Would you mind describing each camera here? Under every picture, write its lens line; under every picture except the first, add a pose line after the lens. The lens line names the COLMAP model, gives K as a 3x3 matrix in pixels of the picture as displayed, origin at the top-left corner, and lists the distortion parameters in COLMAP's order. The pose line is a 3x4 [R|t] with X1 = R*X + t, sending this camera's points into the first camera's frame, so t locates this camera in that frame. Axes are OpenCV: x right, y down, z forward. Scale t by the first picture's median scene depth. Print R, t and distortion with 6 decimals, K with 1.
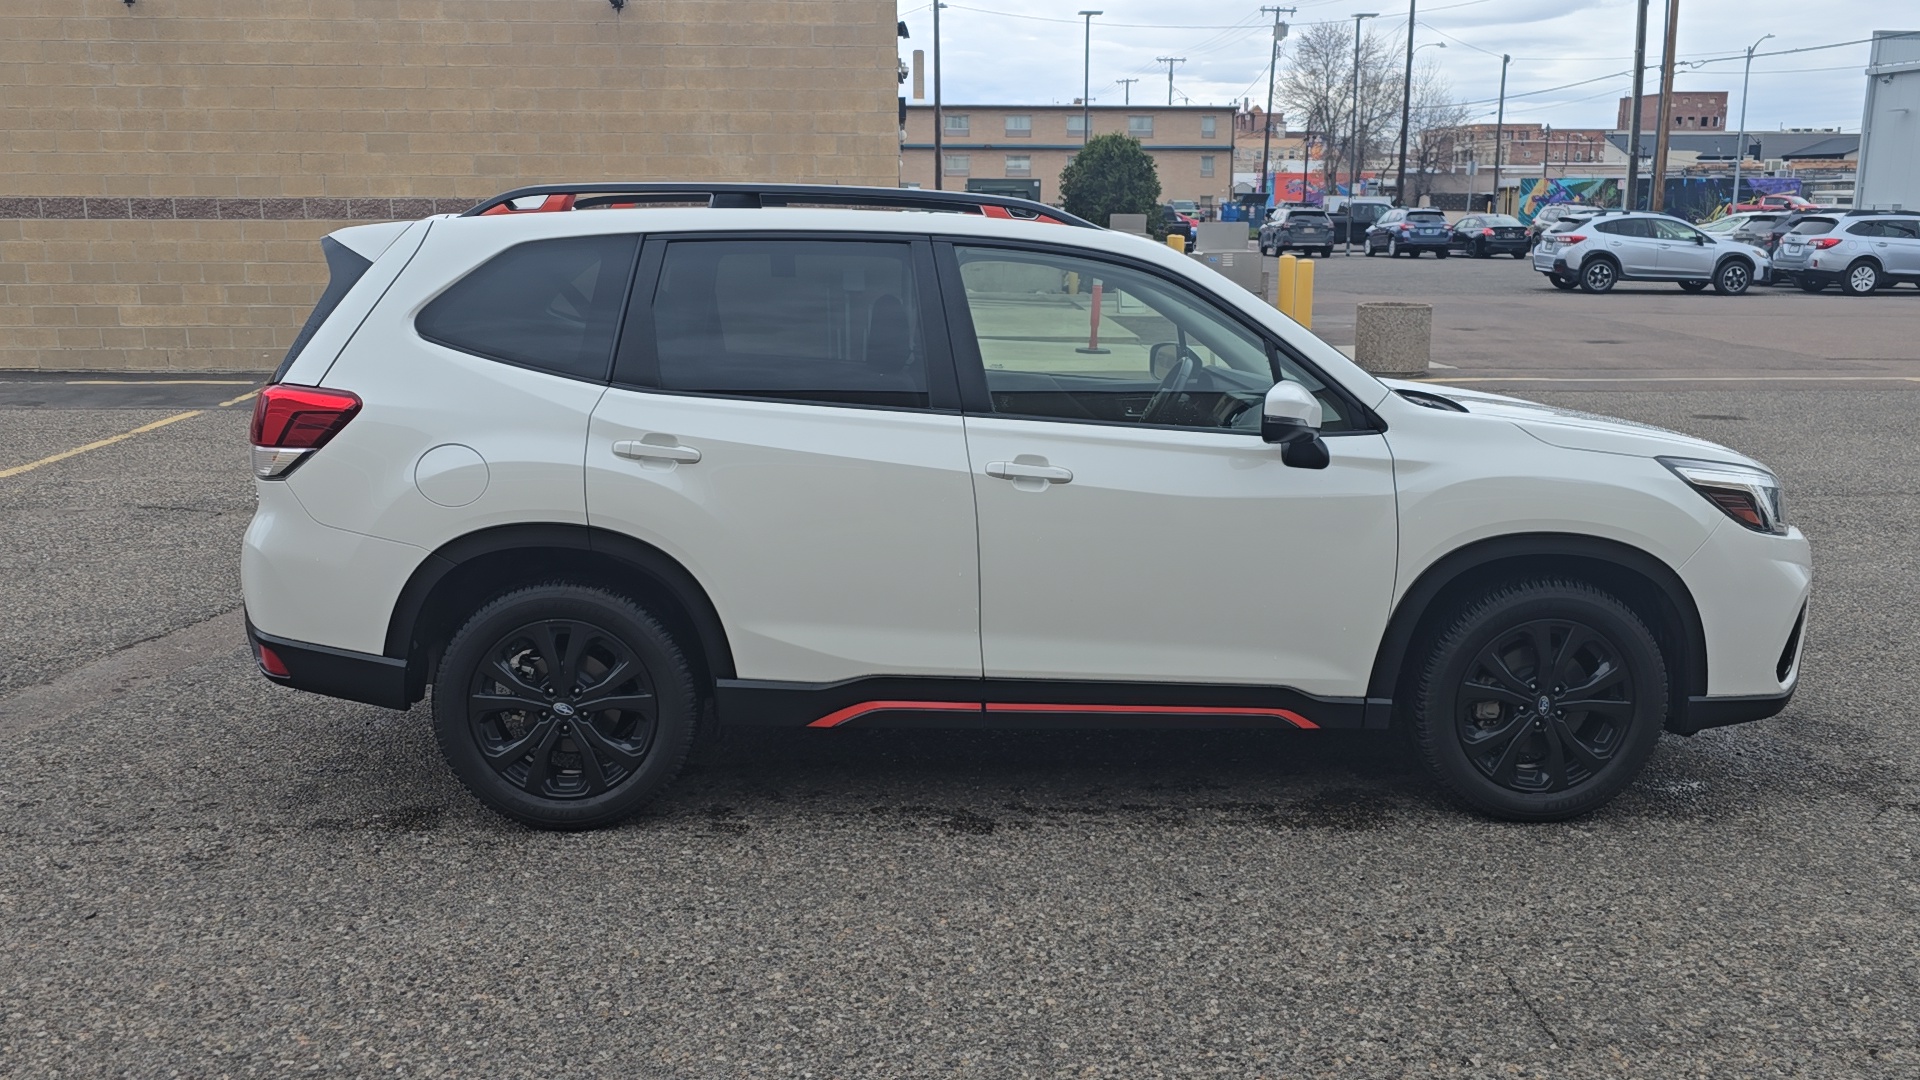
lens RADIAL K [[1594.2, 0, 982.0], [0, 1594.2, 546.1], [0, 0, 1]] dist [0.009519, 0.000914]
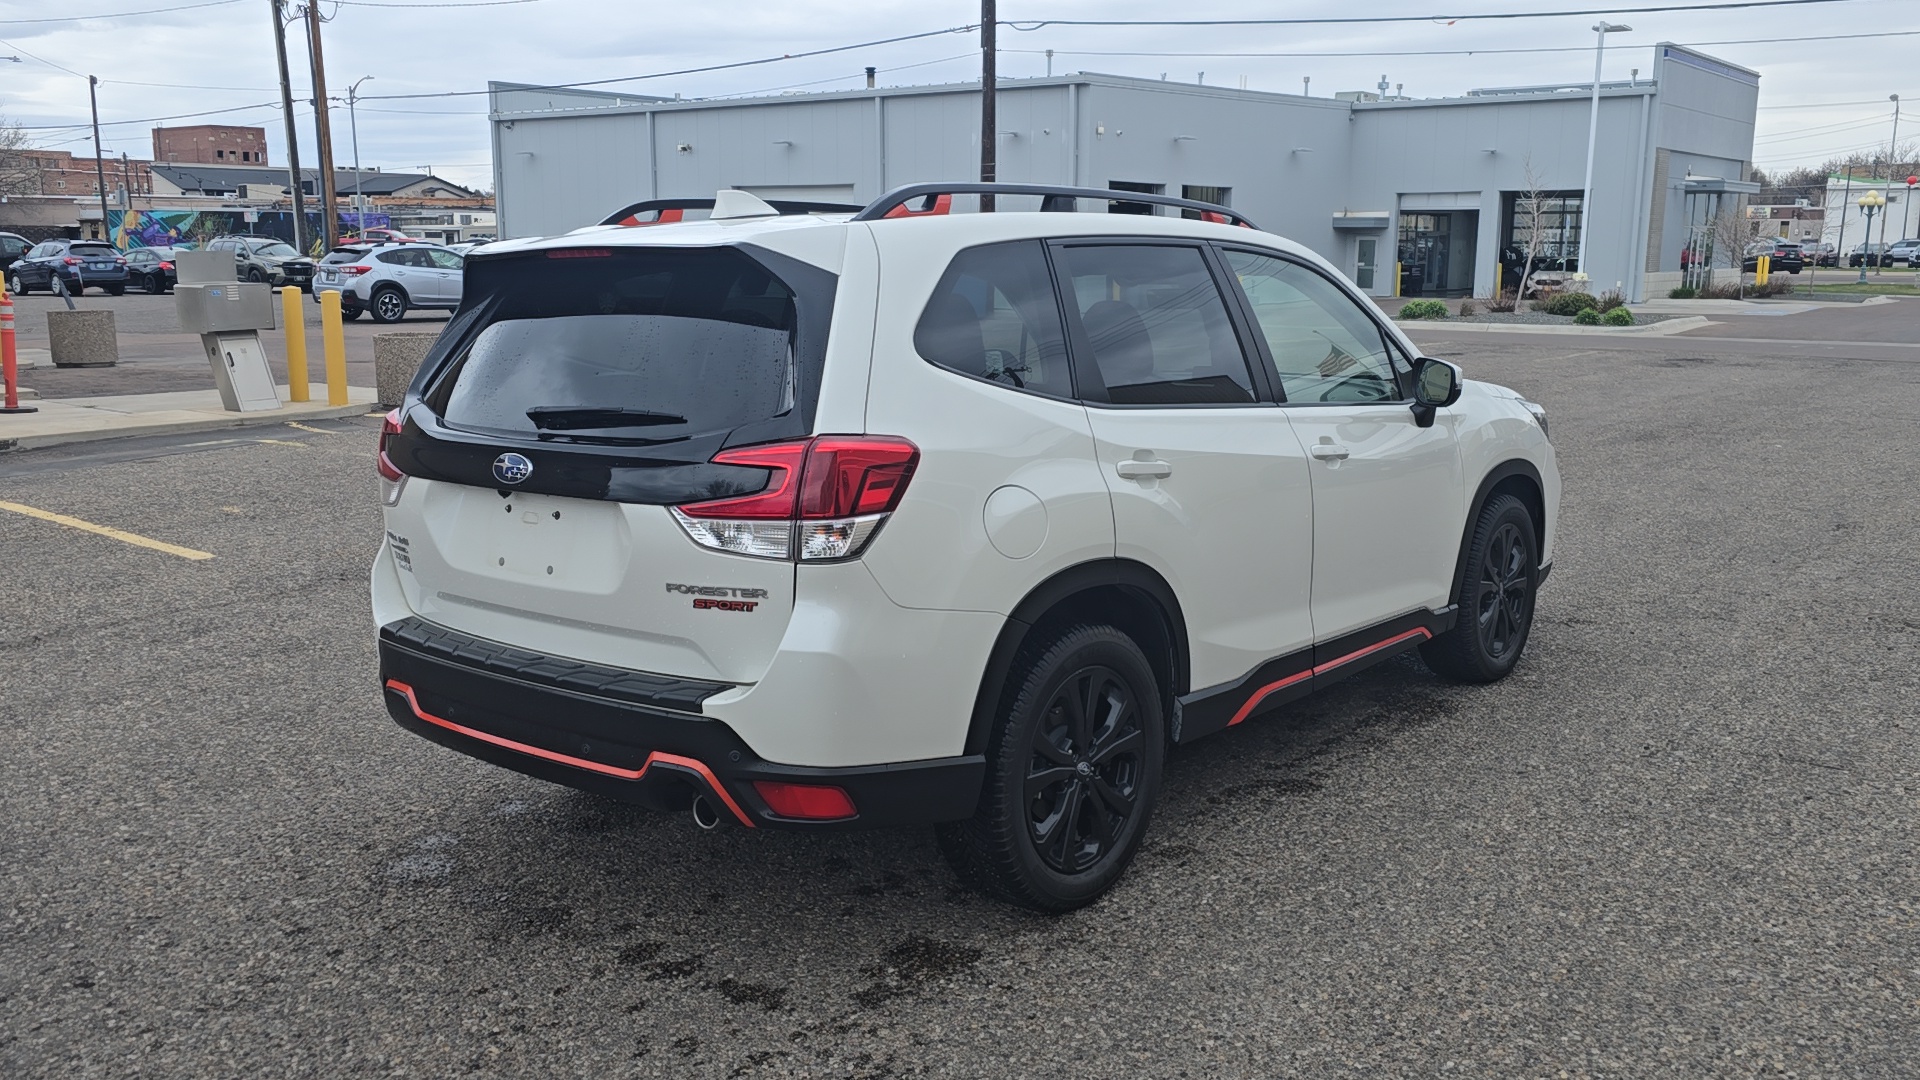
lens RADIAL K [[1594.2, 0, 982.0], [0, 1594.2, 546.1], [0, 0, 1]] dist [0.009519, 0.000914]
pose [[0.657266, -0.144748, 0.739628, -0.134993], [0.160267, 0.985781, 0.050501, -0.010731], [-0.736421, 0.085345, 0.671118, 0.061933]]
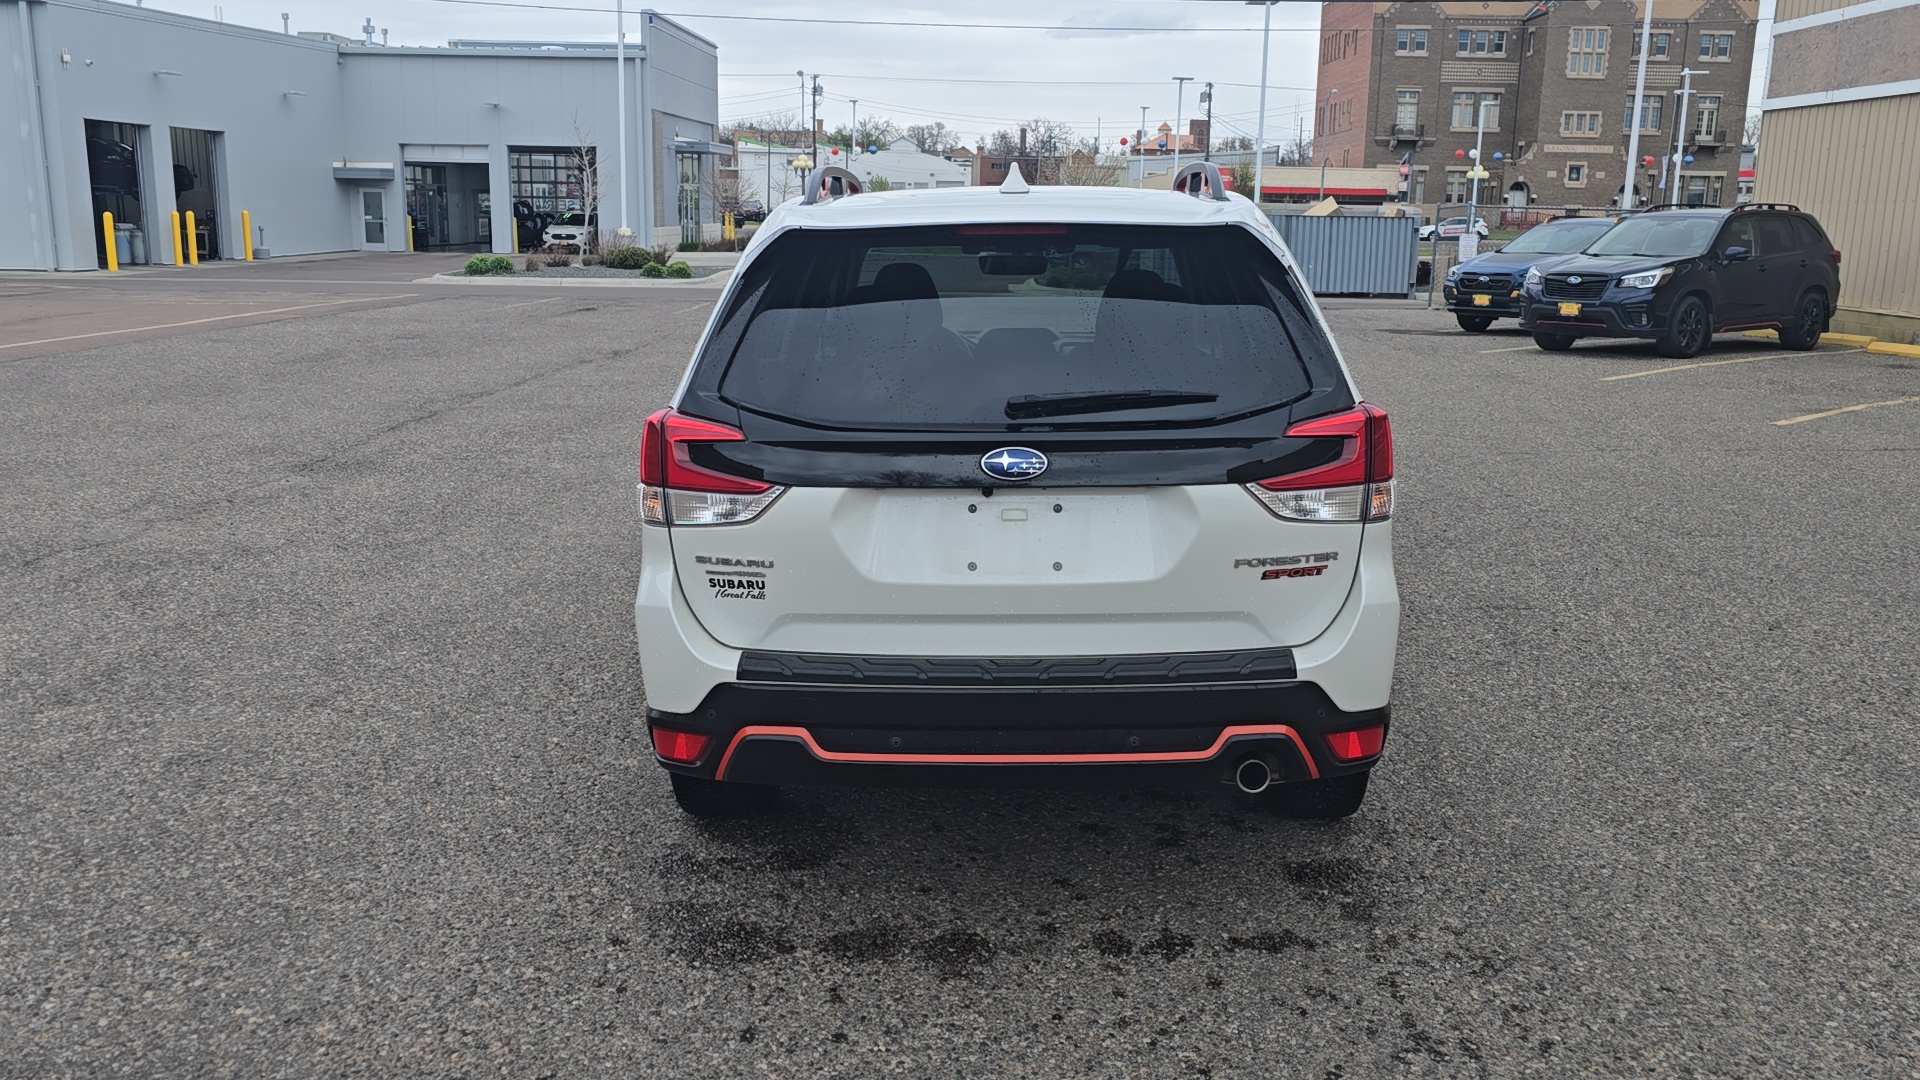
lens RADIAL K [[1594.2, 0, 982.0], [0, 1594.2, 546.1], [0, 0, 1]] dist [0.009519, 0.000914]
pose [[0.067754, -0.213720, 0.974543, -0.177987], [0.197264, 0.960374, 0.196898, -0.032512], [-0.978006, 0.178902, 0.107229, 0.157336]]
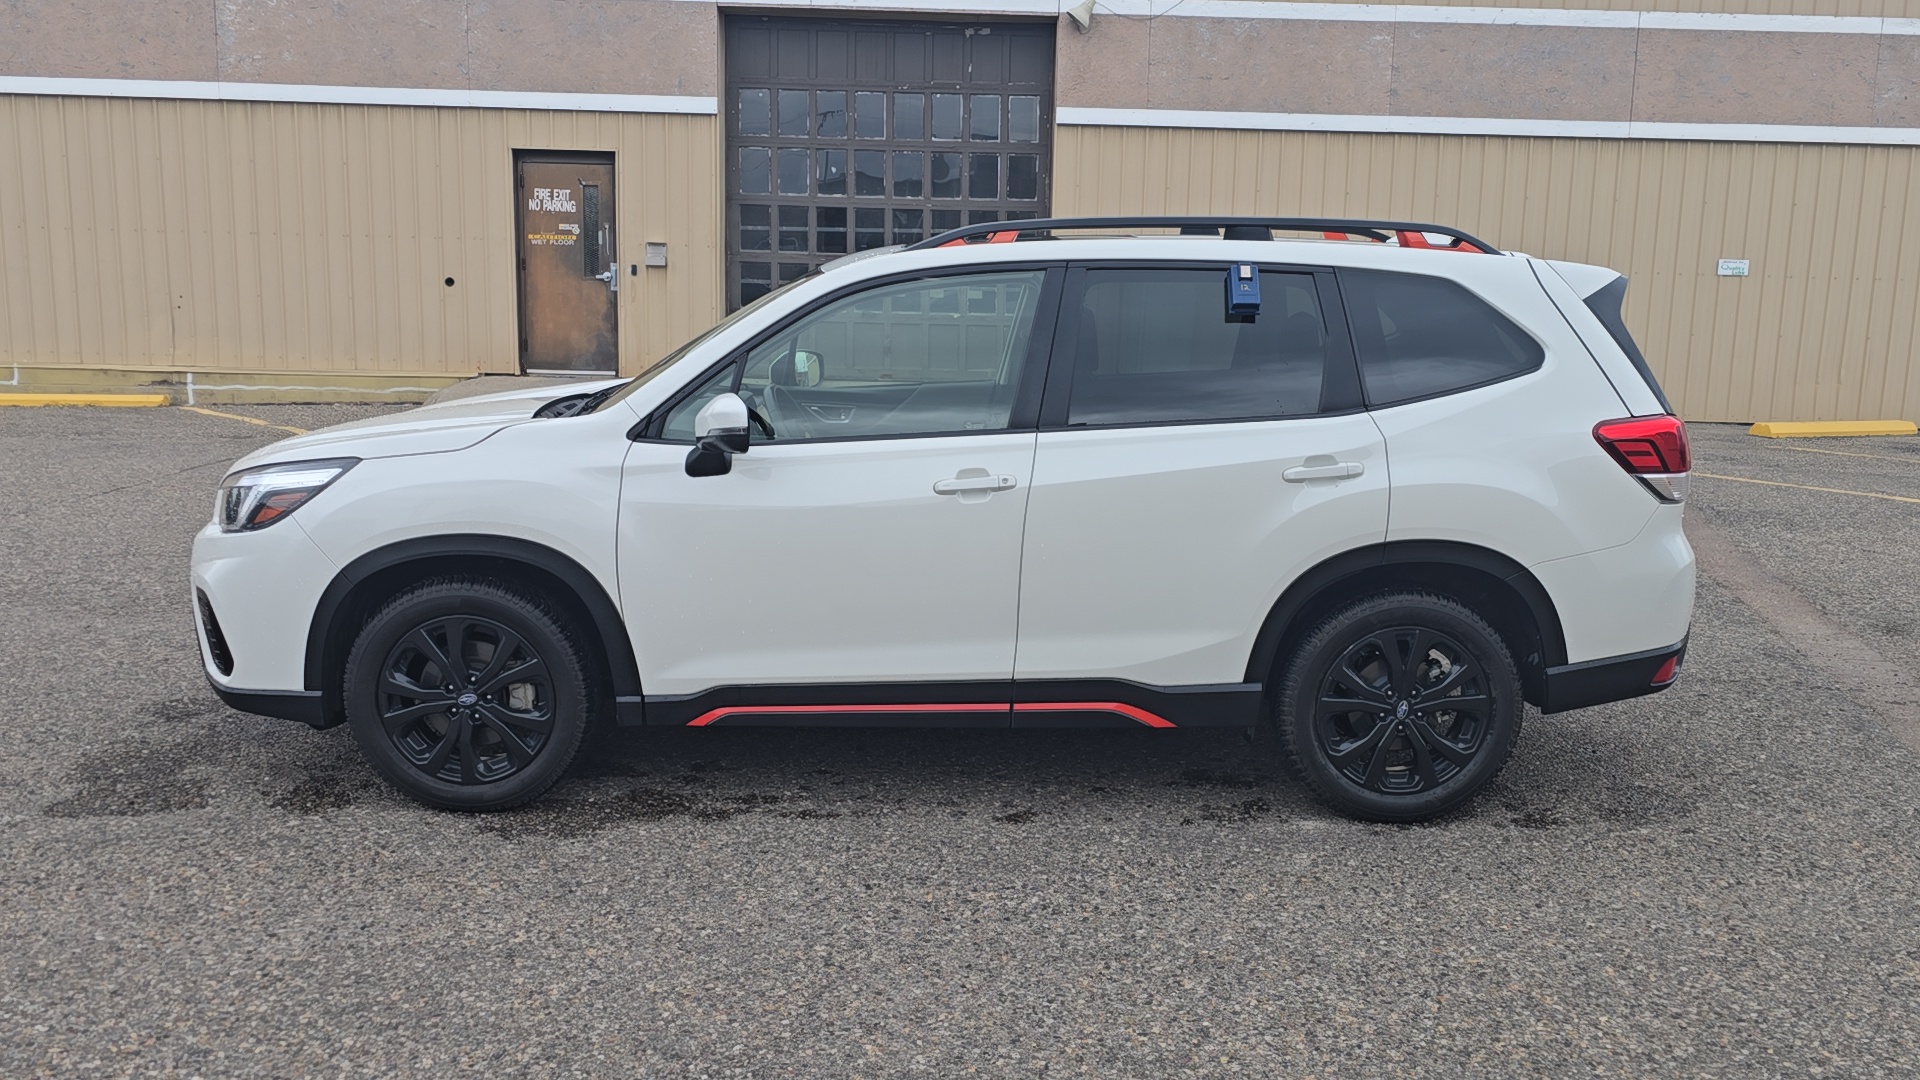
lens RADIAL K [[1594.2, 0, 982.0], [0, 1594.2, 546.1], [0, 0, 1]] dist [0.009519, 0.000914]
pose [[-0.999256, -0.031029, 0.022913, -0.002673], [-0.020309, 0.928263, 0.371371, -0.067439], [-0.032792, 0.370629, -0.928202, 0.338873]]
